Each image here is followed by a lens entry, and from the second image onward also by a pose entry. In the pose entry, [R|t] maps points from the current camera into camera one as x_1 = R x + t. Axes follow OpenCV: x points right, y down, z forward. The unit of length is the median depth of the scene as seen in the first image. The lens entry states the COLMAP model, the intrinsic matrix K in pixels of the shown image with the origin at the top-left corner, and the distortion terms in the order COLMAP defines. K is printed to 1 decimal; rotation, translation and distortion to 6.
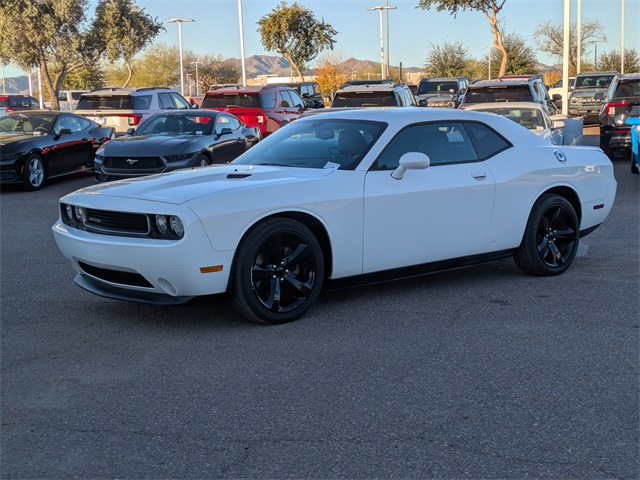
lens RADIAL K [[950.6, 0, 320.0], [0, 950.6, 240.0], [0, 0, 1]] dist [0.079627, -0.108186]
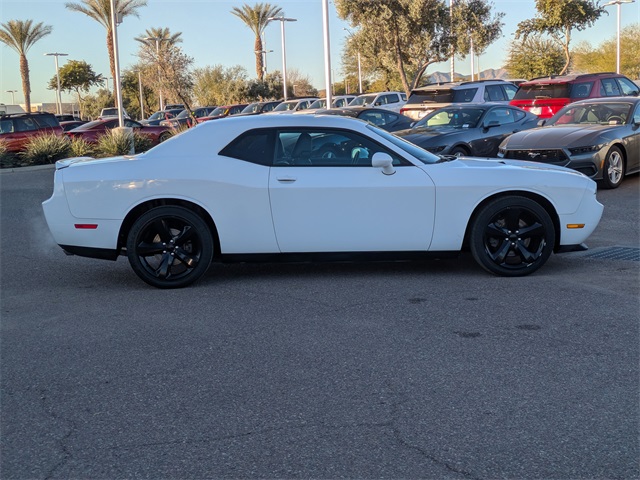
lens RADIAL K [[950.6, 0, 320.0], [0, 950.6, 240.0], [0, 0, 1]] dist [0.079627, -0.108186]
pose [[0.872532, 0.049871, -0.486005, 0.191441], [-0.042562, 0.998754, 0.026075, -0.007355], [0.486700, -0.002066, 0.873567, 0.015003]]
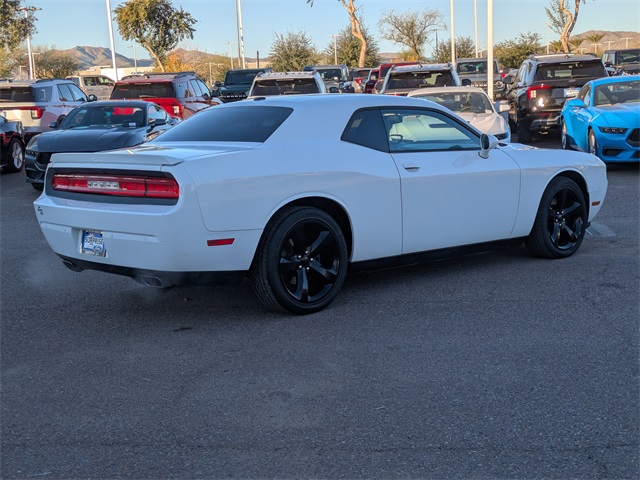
lens RADIAL K [[953.8, 0, 304.1], [0, 953.8, 240.4], [0, 0, 1]] dist [0.061989, -0.003324]
pose [[0.986826, -0.042501, 0.156101, -0.087231], [0.040973, 0.999076, 0.012998, -0.002098], [-0.156509, -0.006430, 0.987656, 0.025402]]
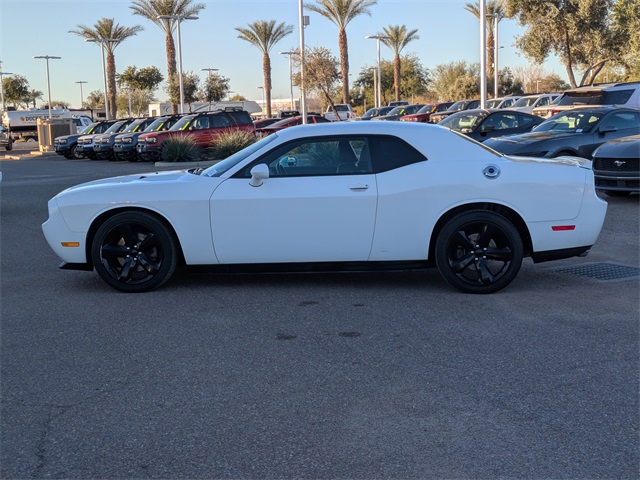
lens RADIAL K [[950.6, 0, 320.0], [0, 950.6, 240.0], [0, 0, 1]] dist [0.079627, -0.108186]
pose [[0.711967, 0.089615, -0.696471, 0.305121], [-0.078878, 0.995752, 0.047492, -0.019311], [0.697769, 0.021123, 0.716012, 0.072417]]
